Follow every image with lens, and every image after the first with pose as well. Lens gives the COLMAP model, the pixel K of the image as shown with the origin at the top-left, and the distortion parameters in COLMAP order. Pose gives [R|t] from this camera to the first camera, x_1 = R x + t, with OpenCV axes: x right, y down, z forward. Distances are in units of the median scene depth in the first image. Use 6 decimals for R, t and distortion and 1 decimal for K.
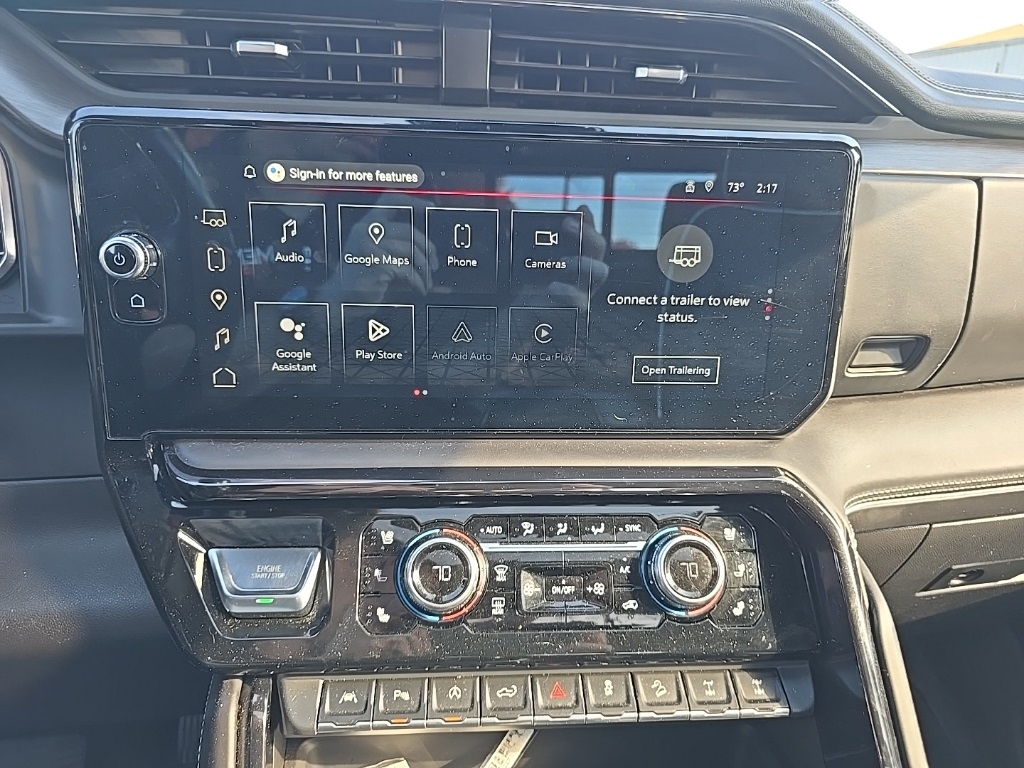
lens RADIAL K [[697.9, 0, 502.8], [0, 697.9, 377.7], [0, 0, 1]] dist [0.051262, -0.033882]
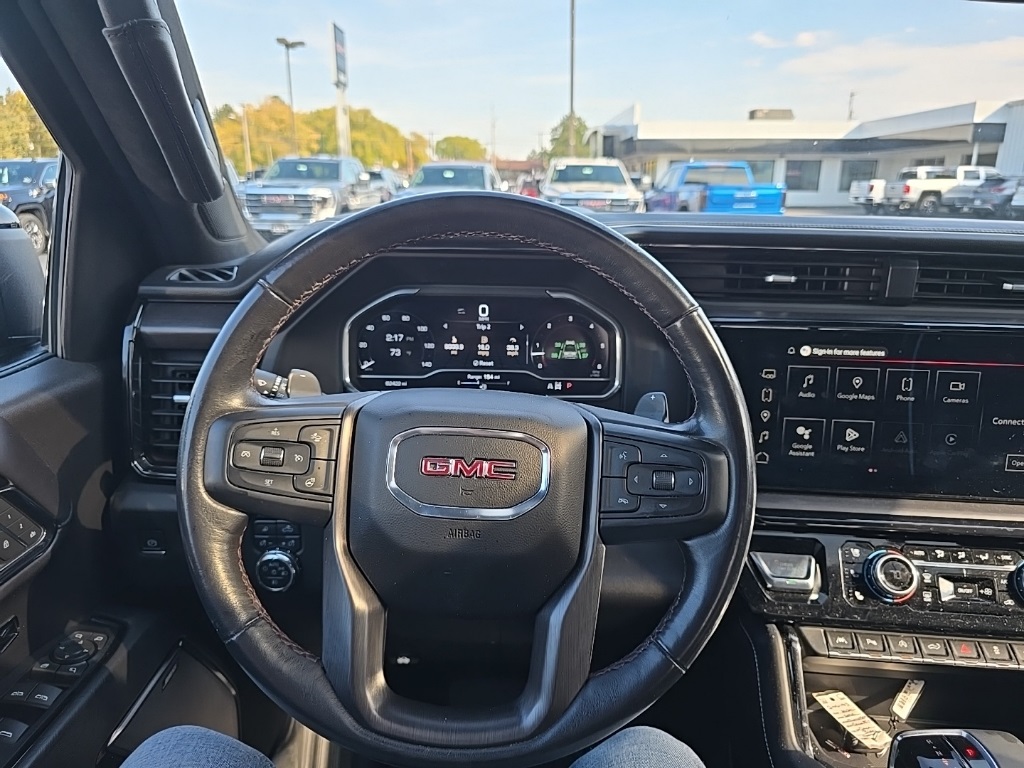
lens RADIAL K [[697.9, 0, 520.2], [0, 697.9, 384.6], [0, 0, 1]] dist [0.051262, -0.033882]
pose [[0.987092, 0.023341, -0.158447, -0.732788], [-0.032527, 0.997921, -0.055630, -0.068103], [0.156819, 0.060066, 0.985799, -0.917139]]
